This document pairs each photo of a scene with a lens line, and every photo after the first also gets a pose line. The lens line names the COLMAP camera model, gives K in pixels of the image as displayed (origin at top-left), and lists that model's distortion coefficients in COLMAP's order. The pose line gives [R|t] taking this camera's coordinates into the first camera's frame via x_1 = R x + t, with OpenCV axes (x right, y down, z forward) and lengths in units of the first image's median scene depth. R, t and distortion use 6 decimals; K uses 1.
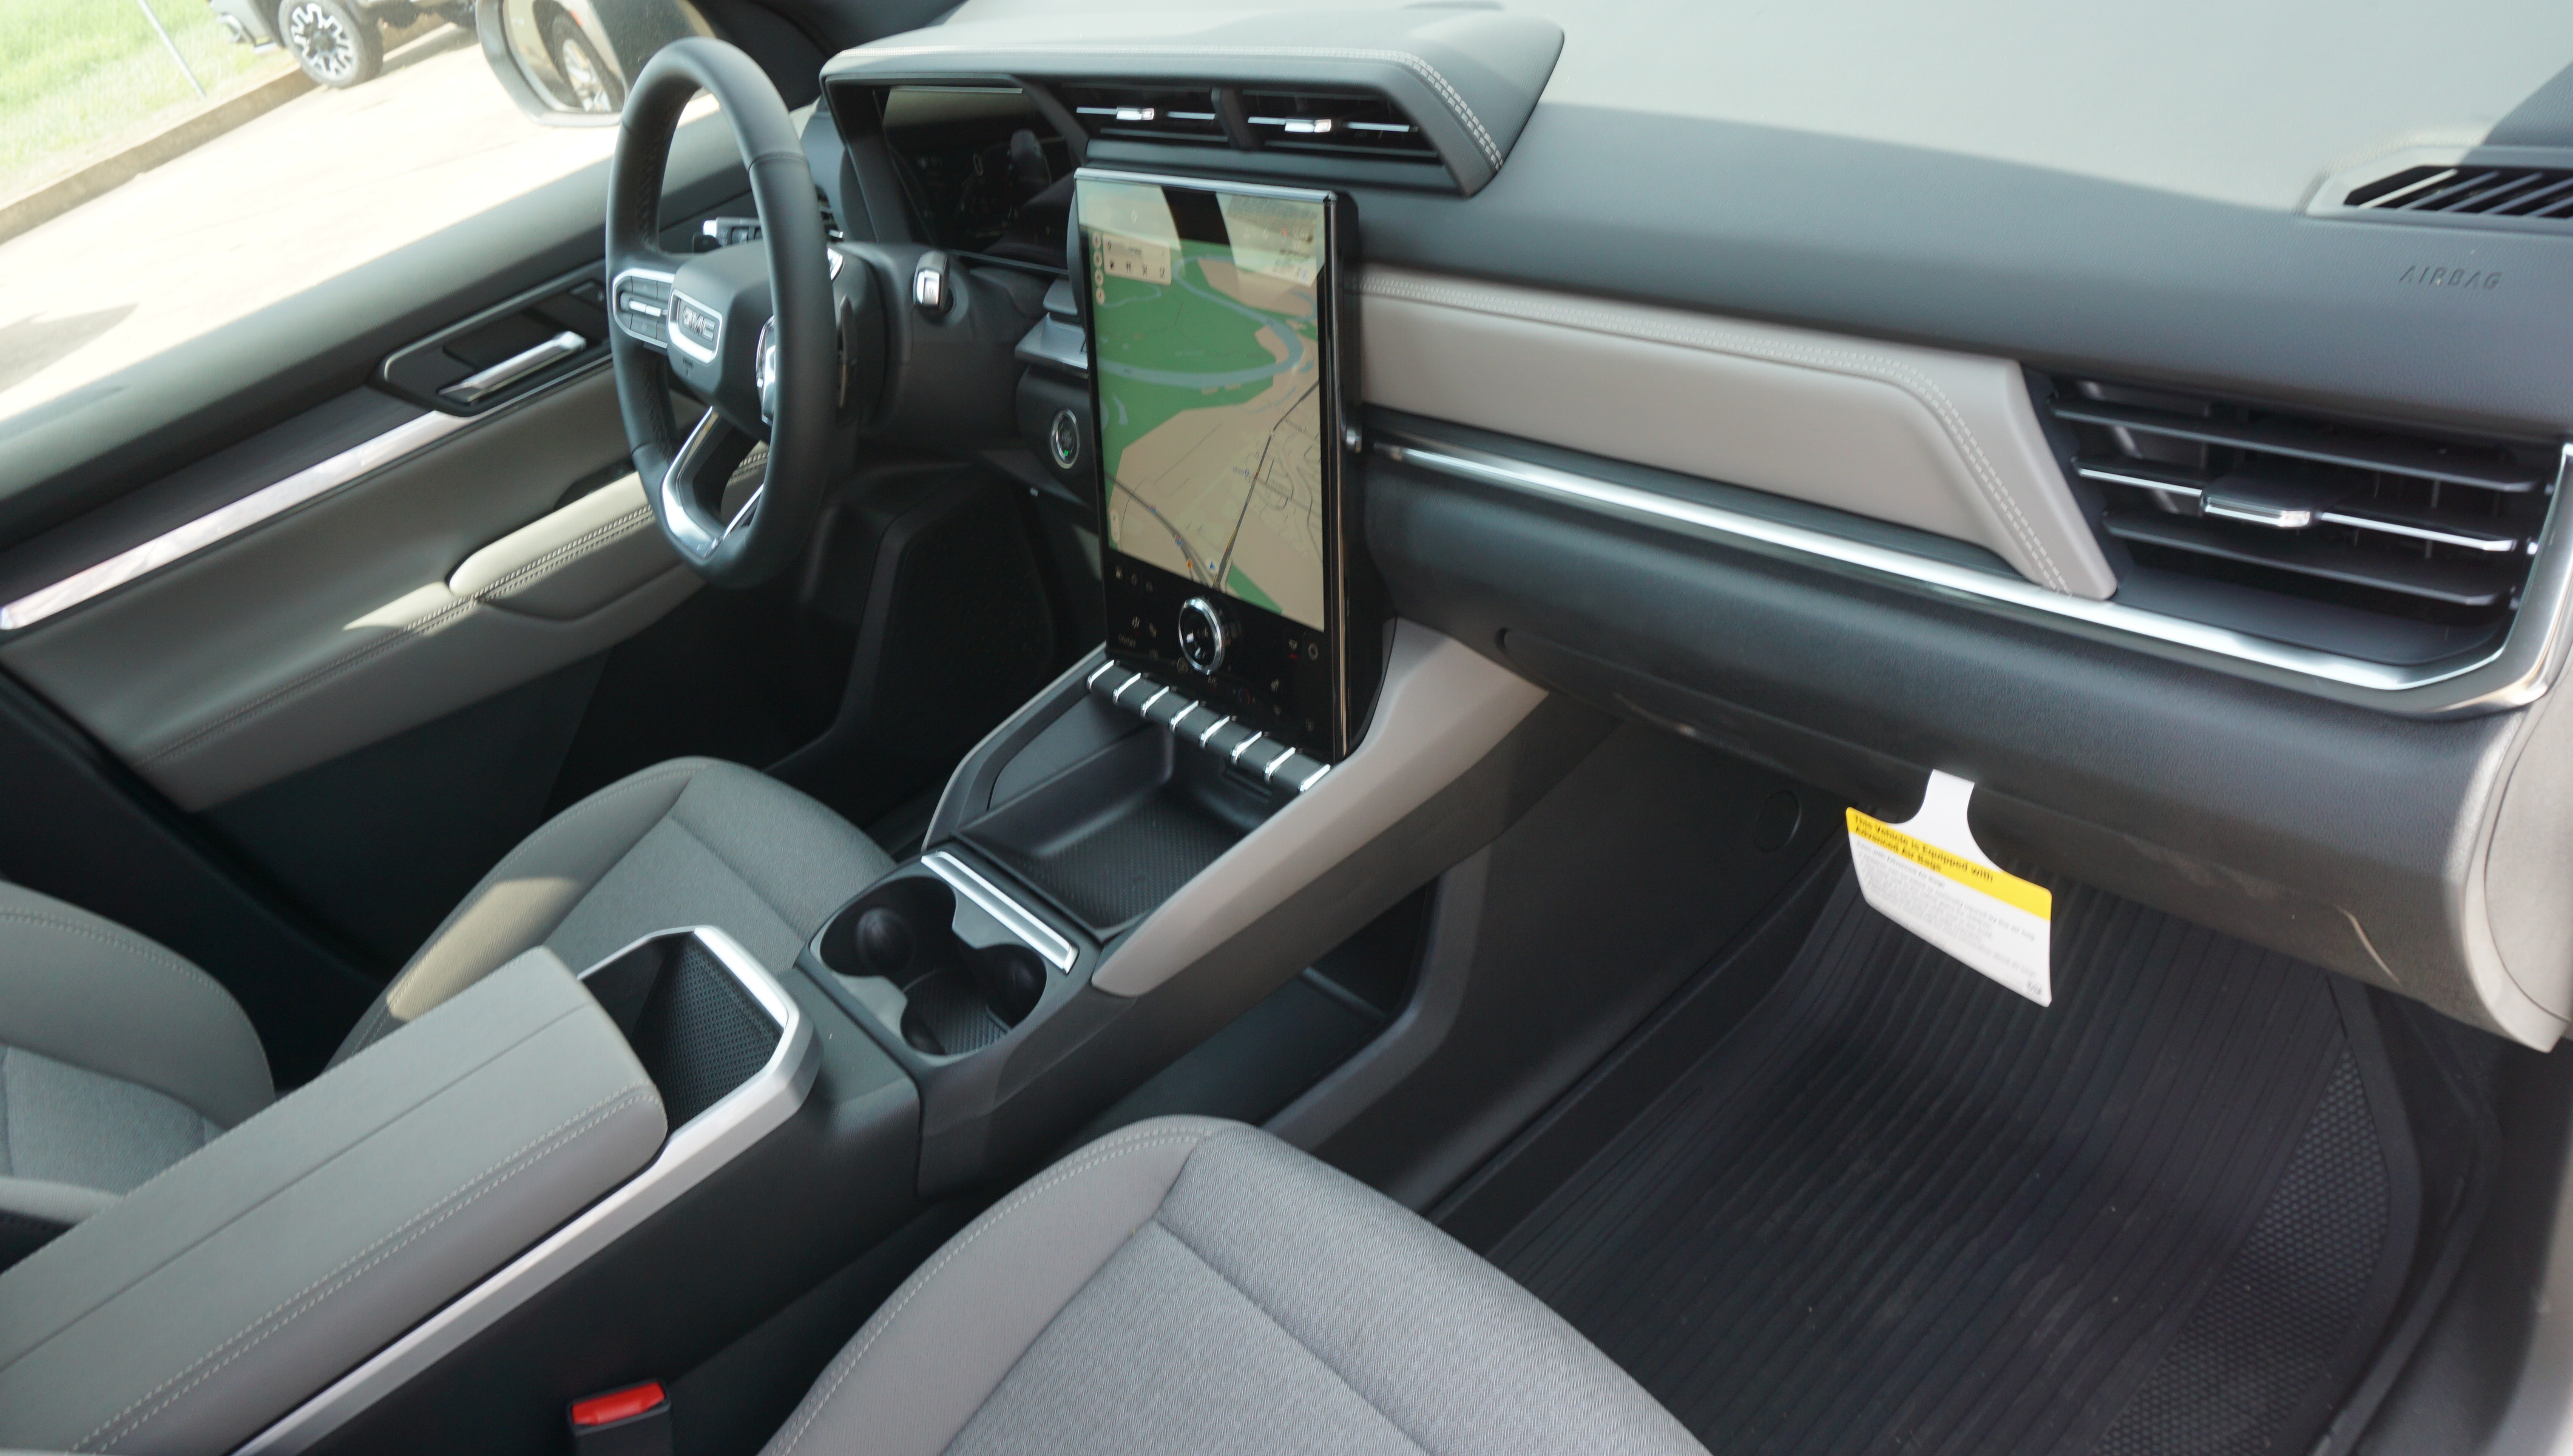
lens RADIAL K [[1719.1, 0, 1290.8], [0, 1719.1, 715.8], [0, 0, 1]] dist [-0.042650, 0.028132]
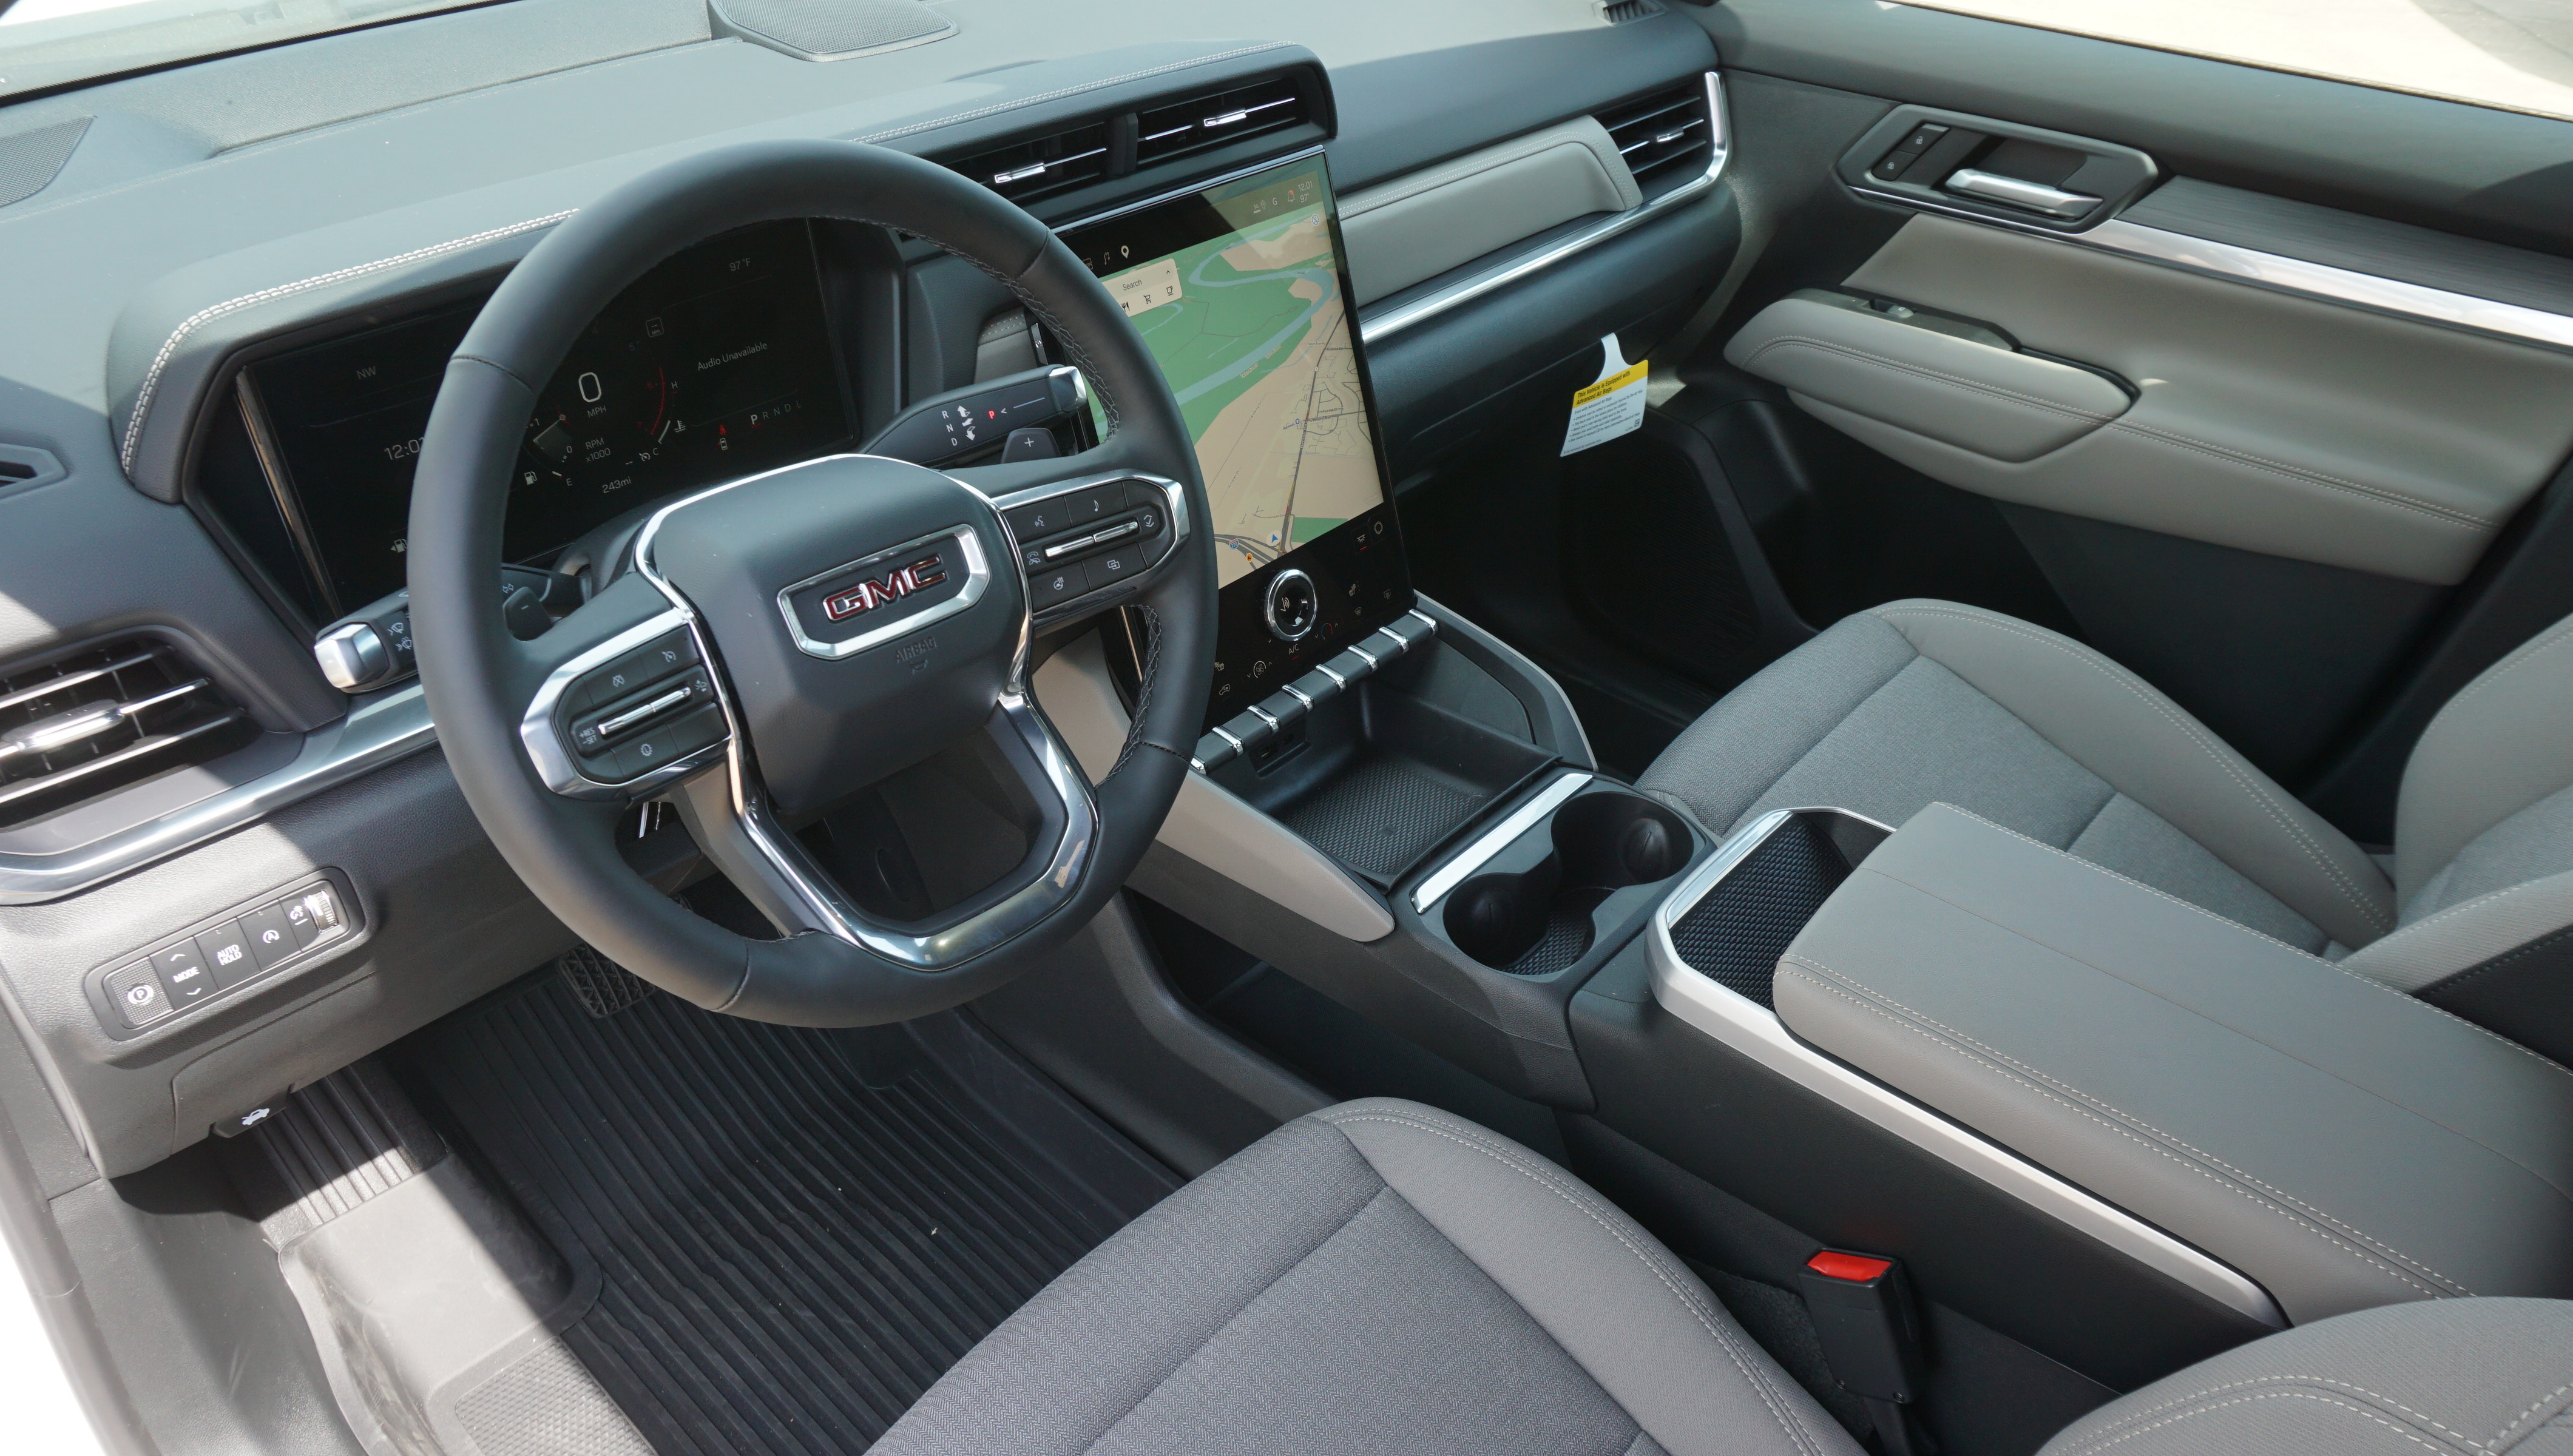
lens RADIAL K [[1719.1, 0, 1291.2], [0, 1719.1, 723.4], [0, 0, 1]] dist [-0.042650, 0.028132]
pose [[-0.151843, -0.321352, 0.934707, -1.141552], [0.565829, 0.747122, 0.348779, -0.387472], [-0.810420, 0.581844, 0.068385, 1.038357]]
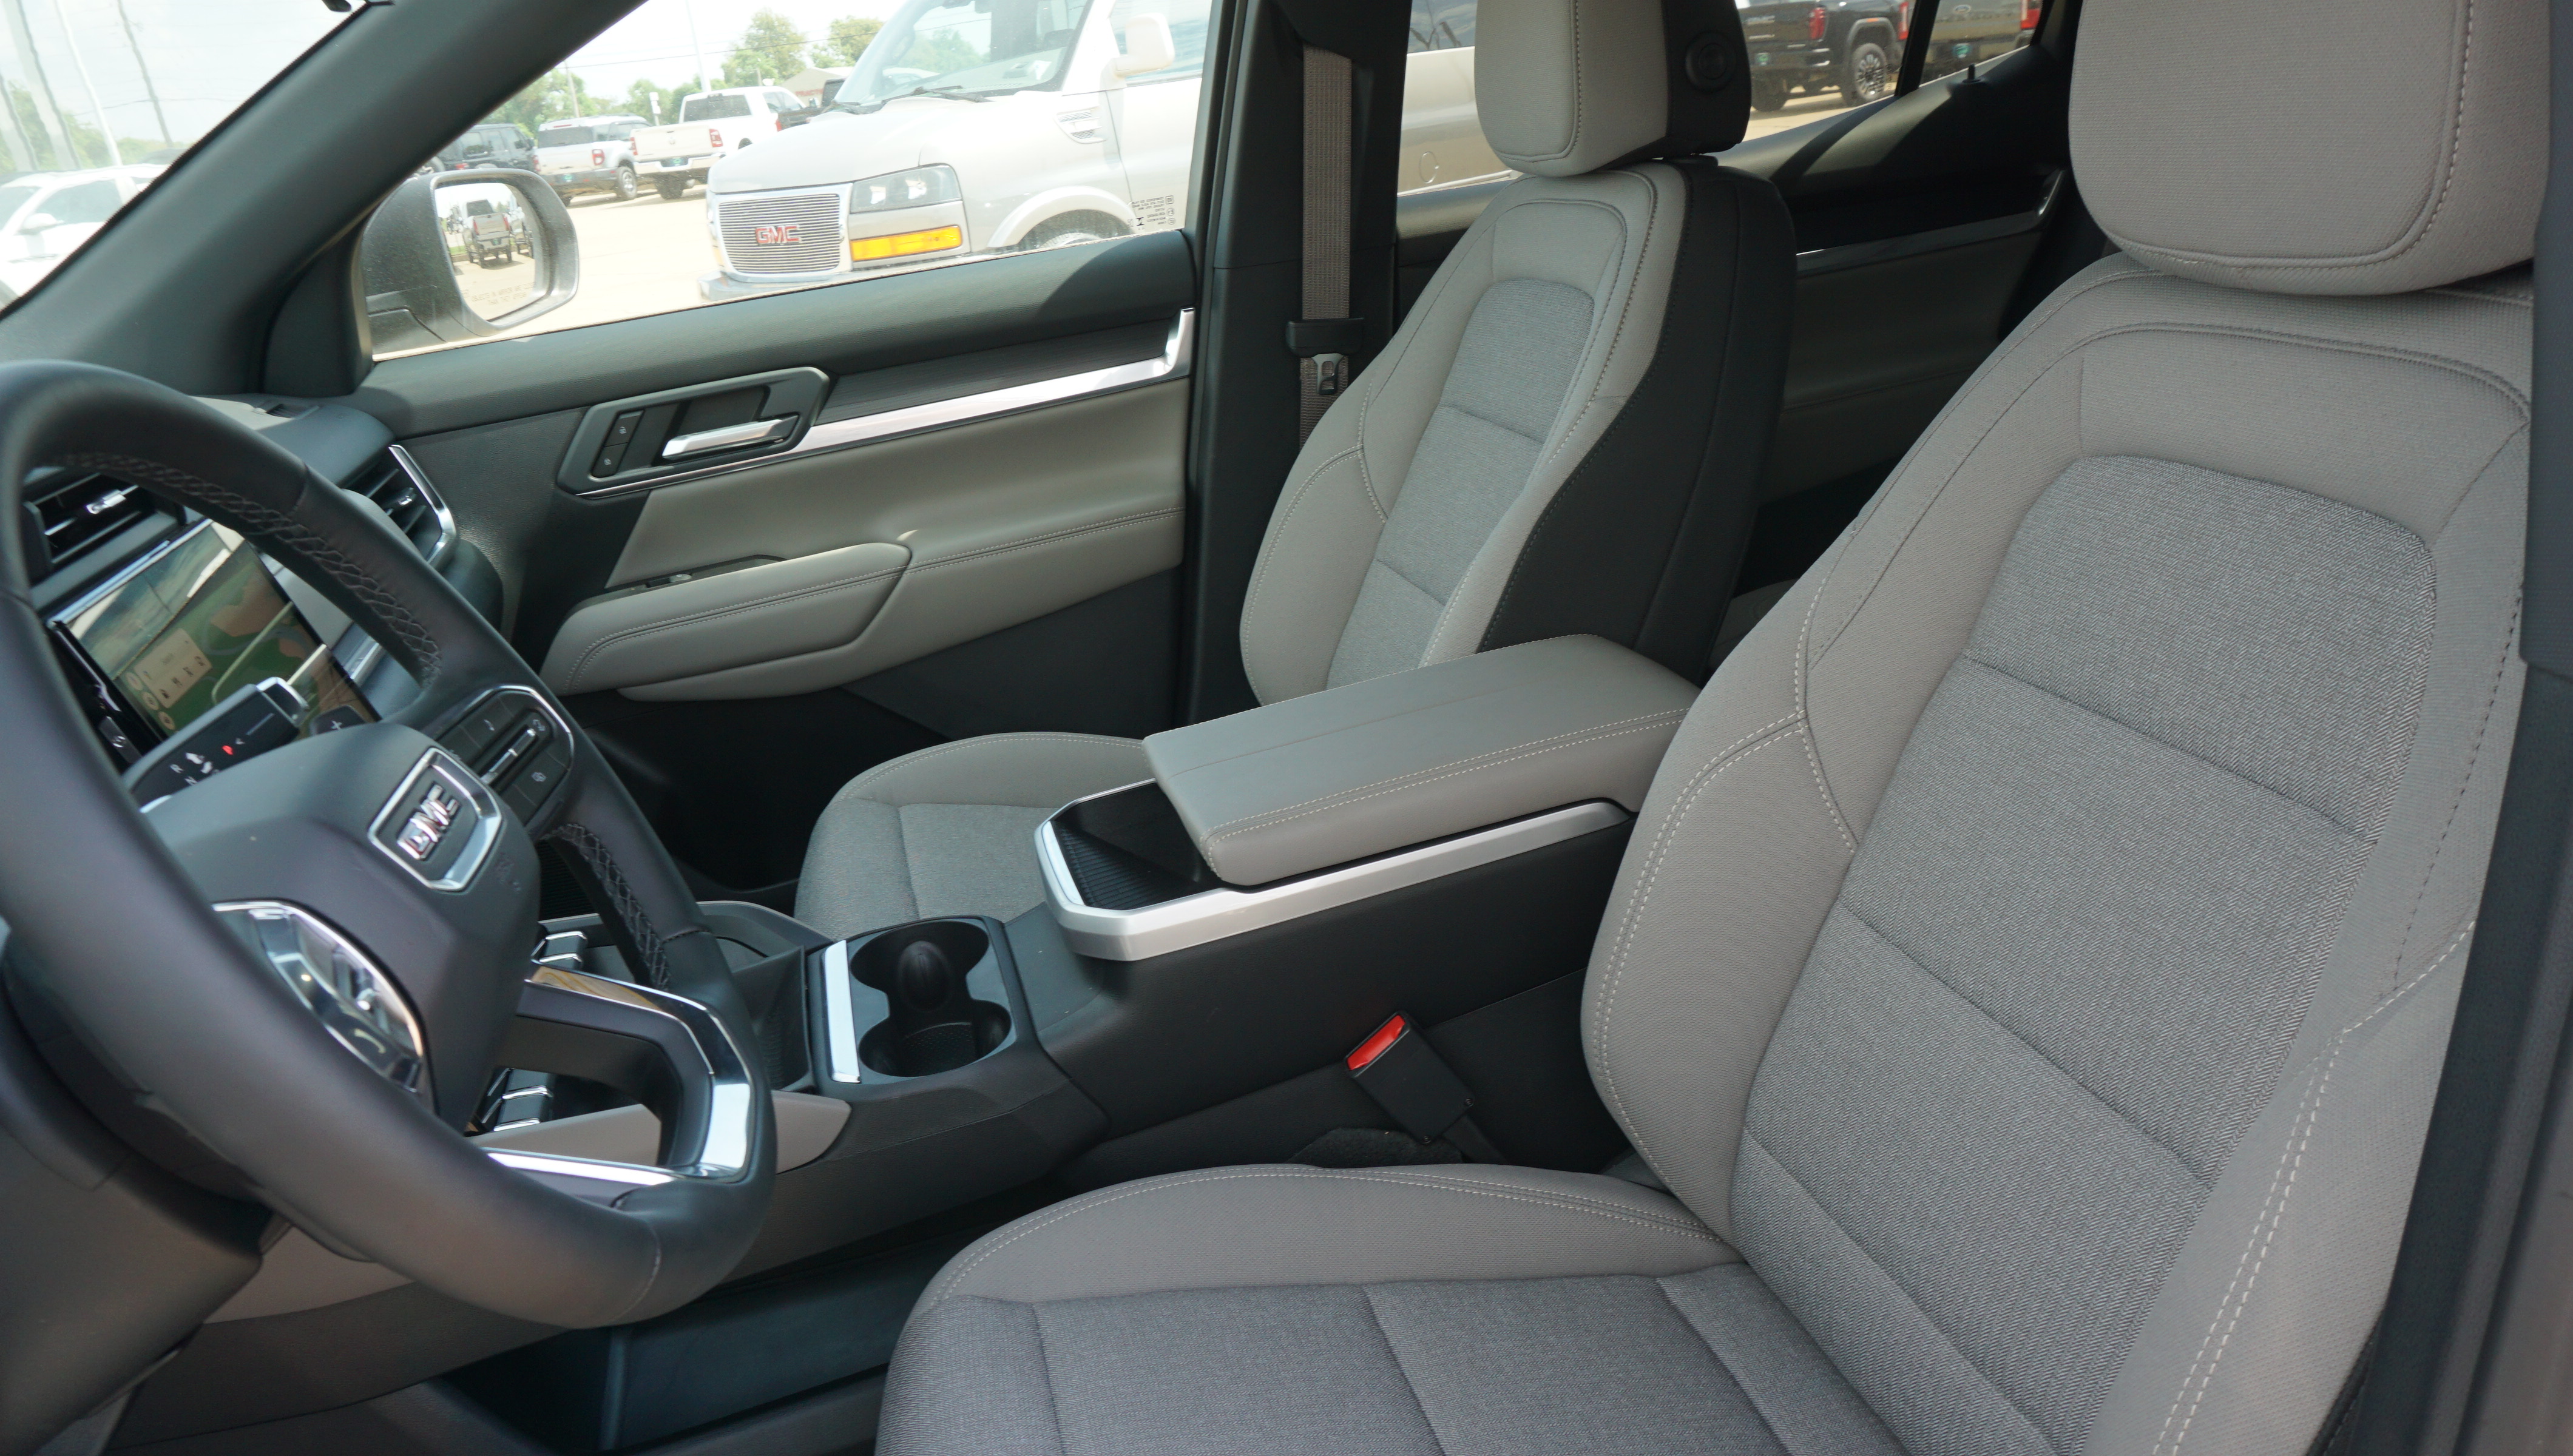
lens RADIAL K [[1719.1, 0, 1290.8], [0, 1719.1, 729.7], [0, 0, 1]] dist [-0.042650, 0.028132]
pose [[-0.844723, 0.215578, 0.489867, -0.961052], [0.520983, 0.540797, 0.660390, -0.525333], [-0.122553, 0.813059, -0.569136, 1.469364]]
